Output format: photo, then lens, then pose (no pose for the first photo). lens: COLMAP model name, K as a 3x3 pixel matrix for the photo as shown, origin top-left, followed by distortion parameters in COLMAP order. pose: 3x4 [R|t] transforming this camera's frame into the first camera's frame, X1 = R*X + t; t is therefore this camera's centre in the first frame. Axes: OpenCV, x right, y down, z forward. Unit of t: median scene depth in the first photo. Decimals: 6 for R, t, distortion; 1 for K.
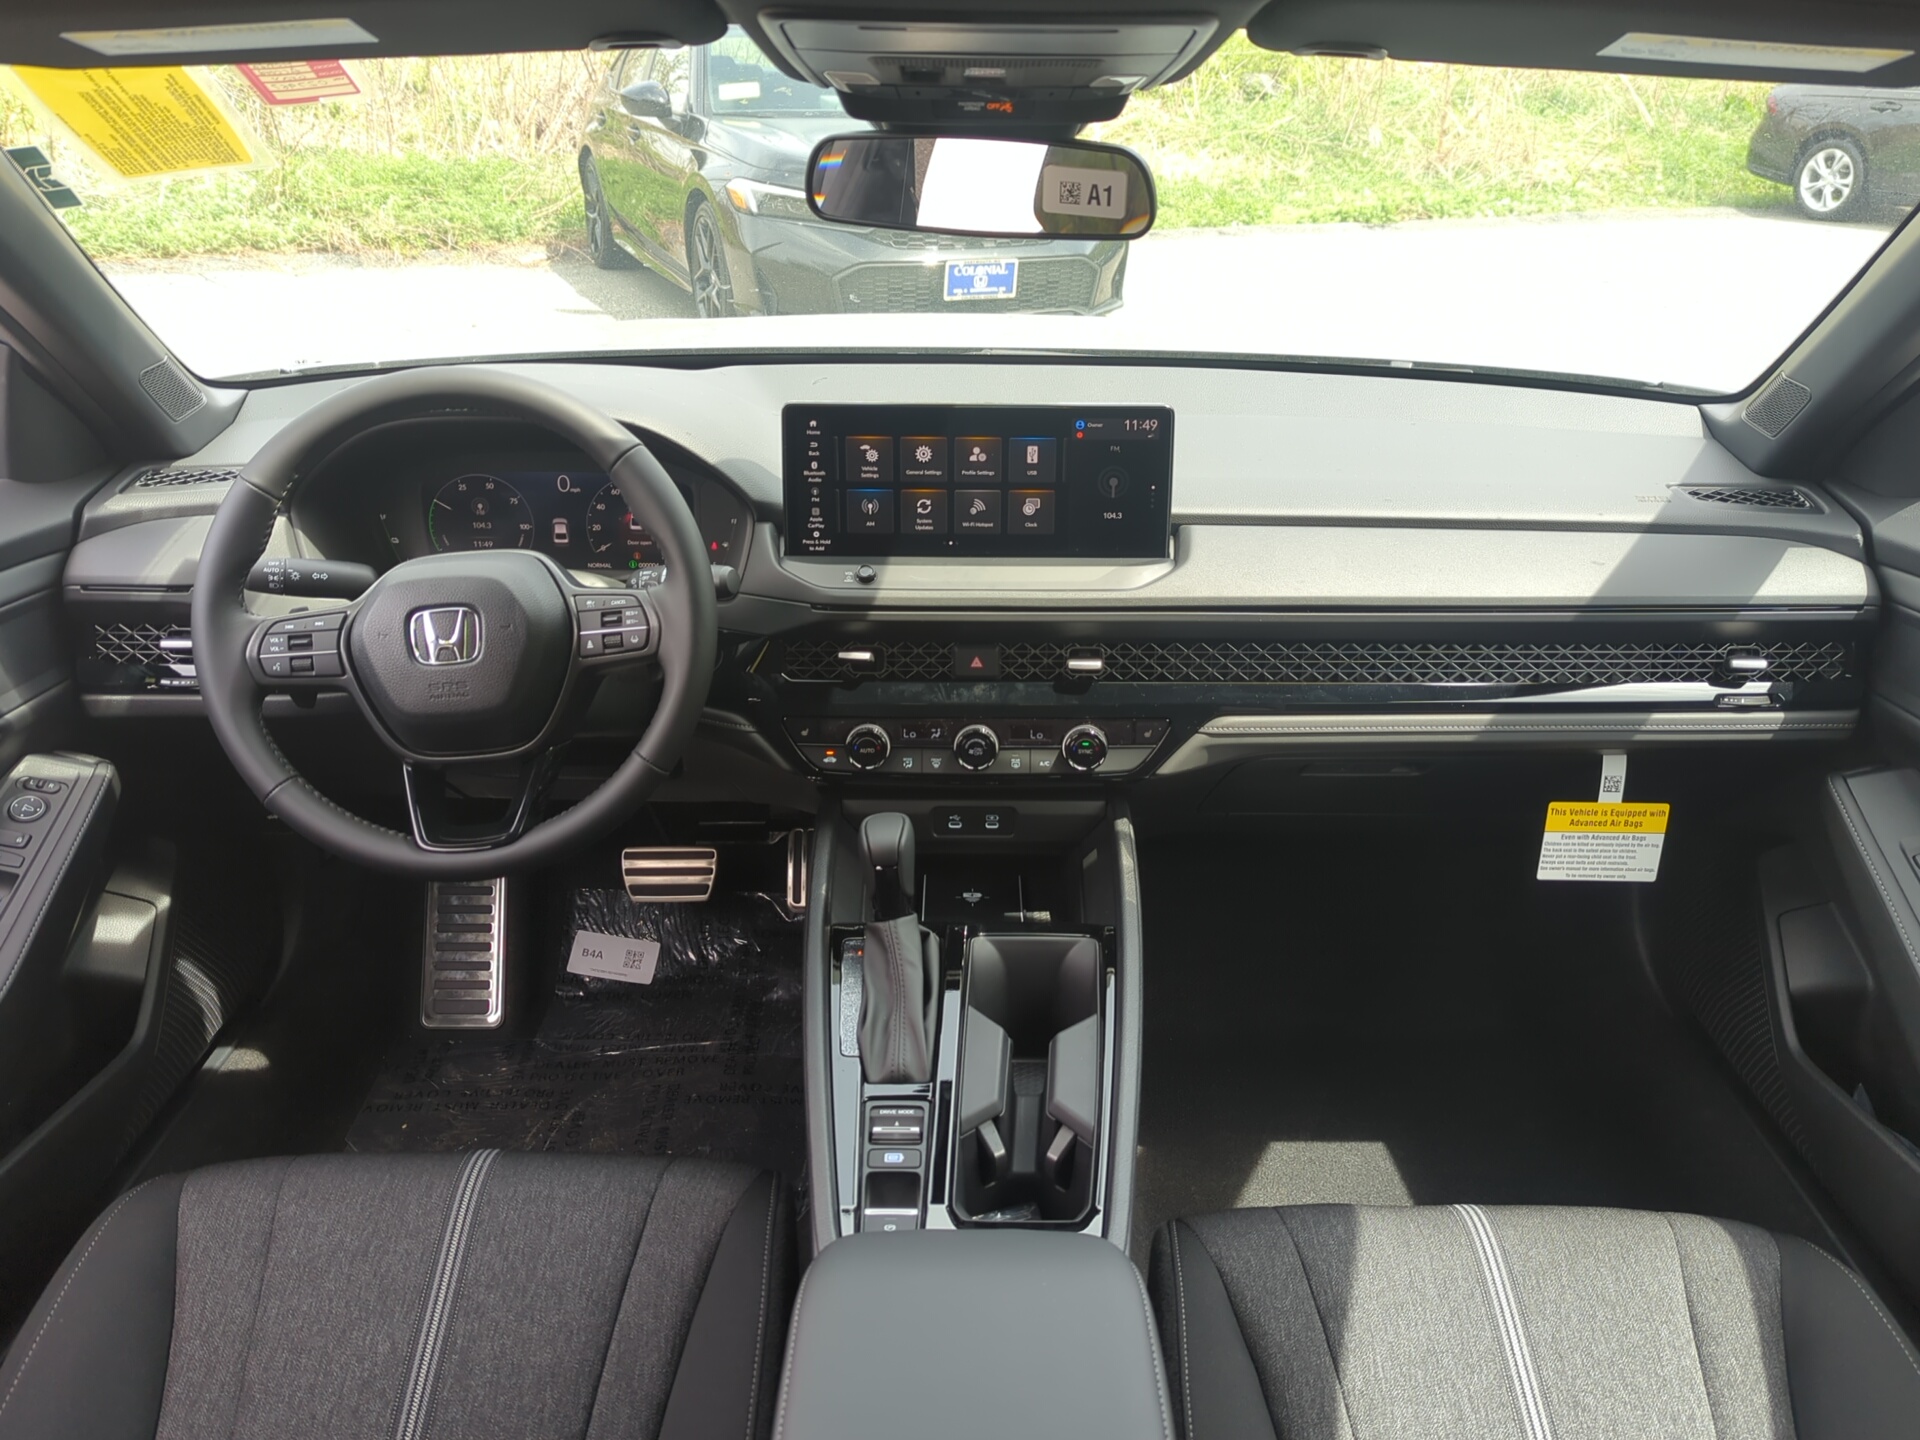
lens RADIAL K [[1561.9, 0, 978.4], [0, 1561.9, 692.2], [0, 0, 1]] dist [0.082504, -0.081562]
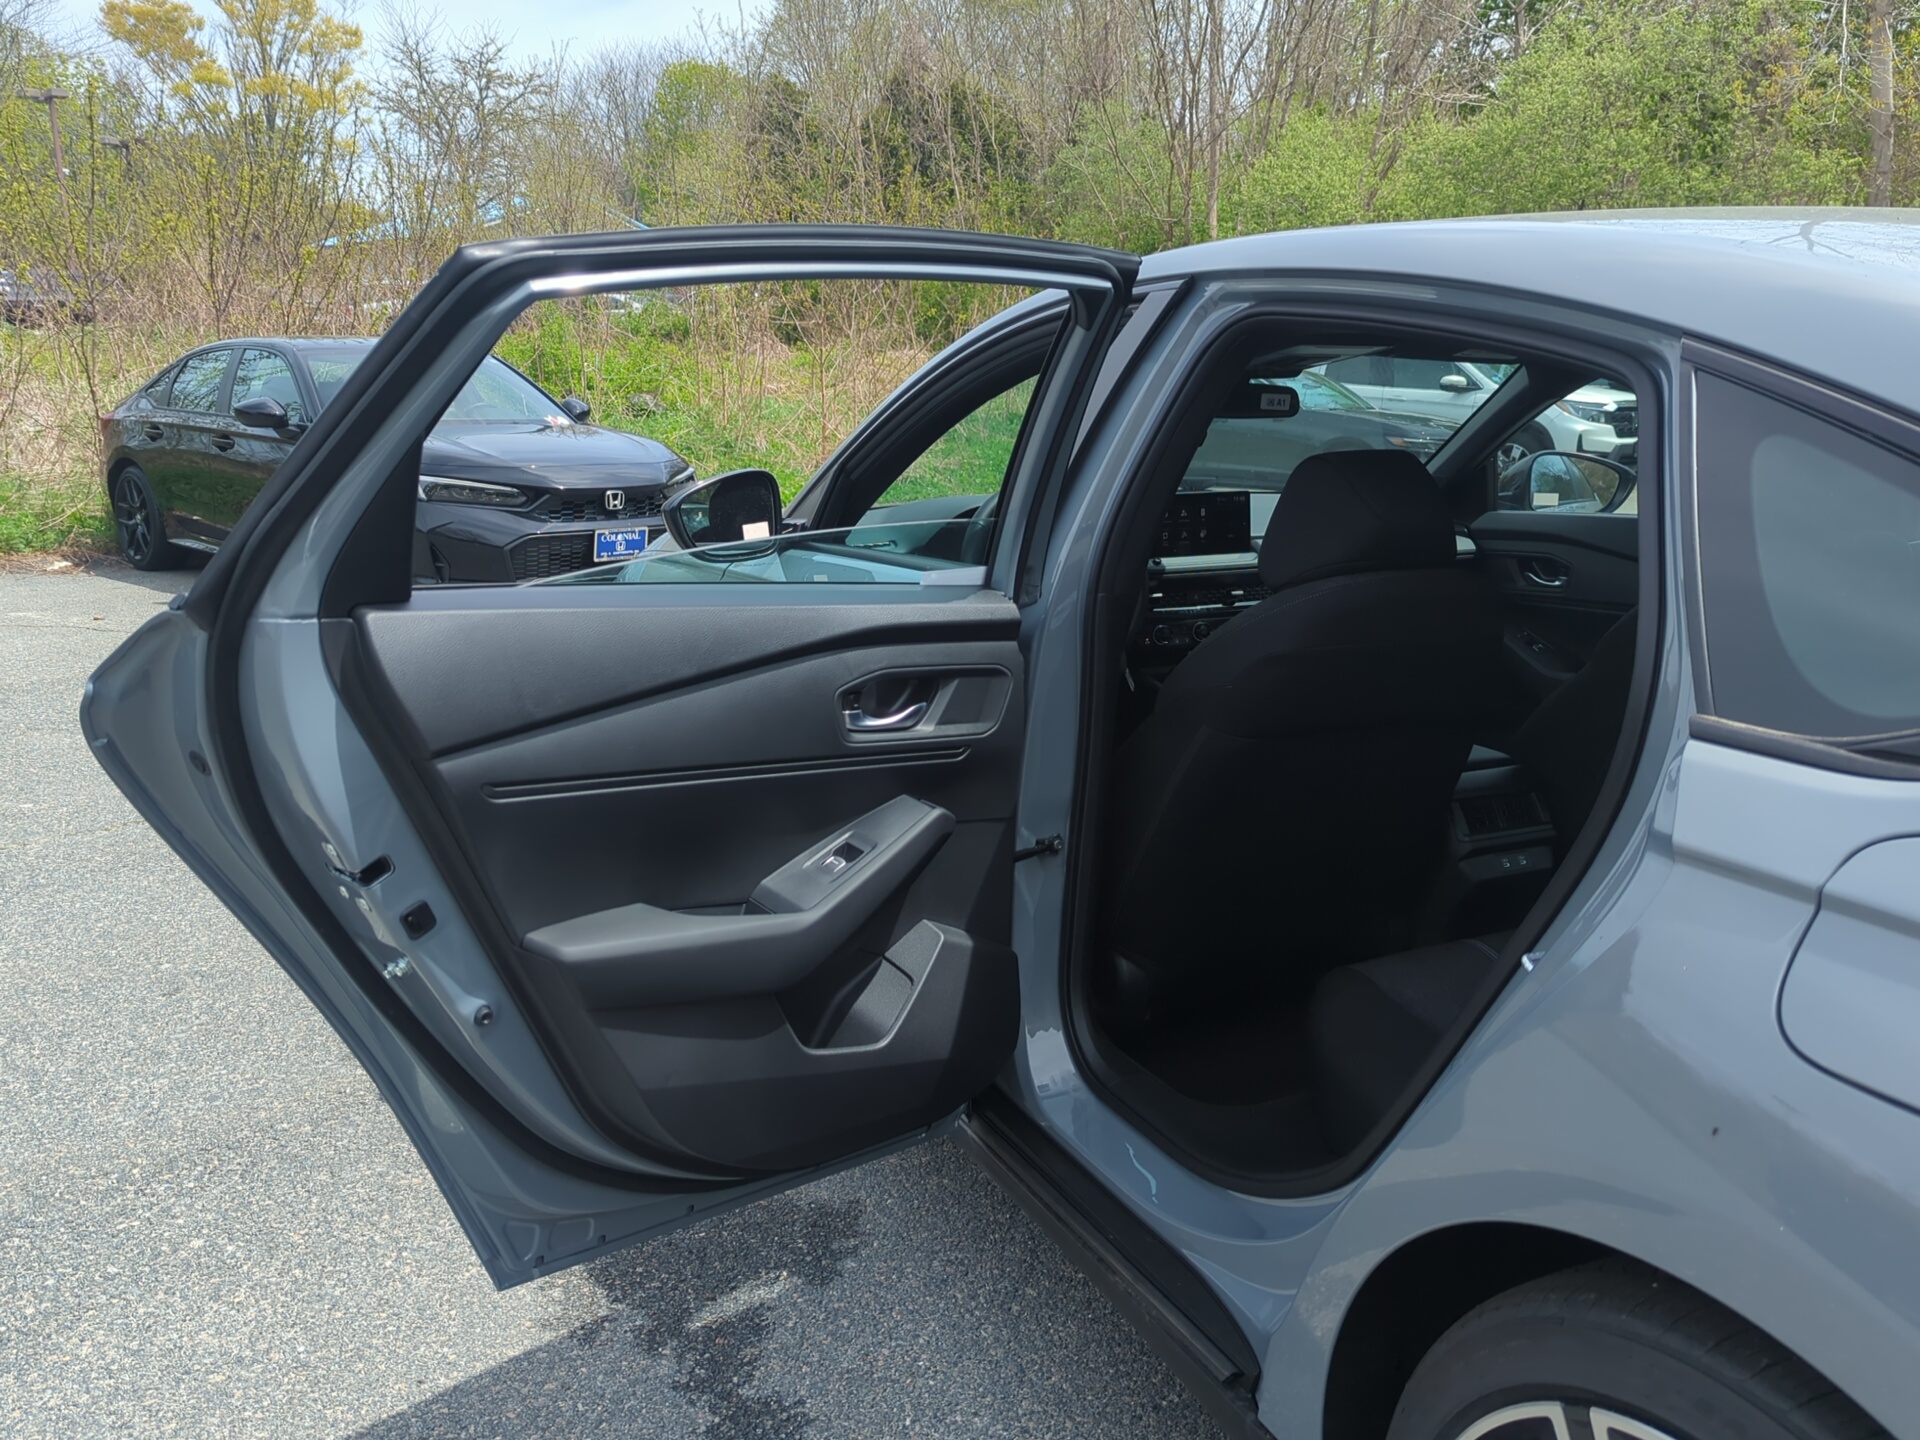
lens RADIAL K [[1567.5, 0, 962.3], [0, 1567.5, 742.9], [0, 0, 1]] dist [0.062389, -0.059229]
pose [[0.906481, -0.103953, 0.409251, -1.335897], [0.167329, 0.978307, -0.122132, 0.433925], [-0.387677, 0.179190, 0.904211, -1.005905]]
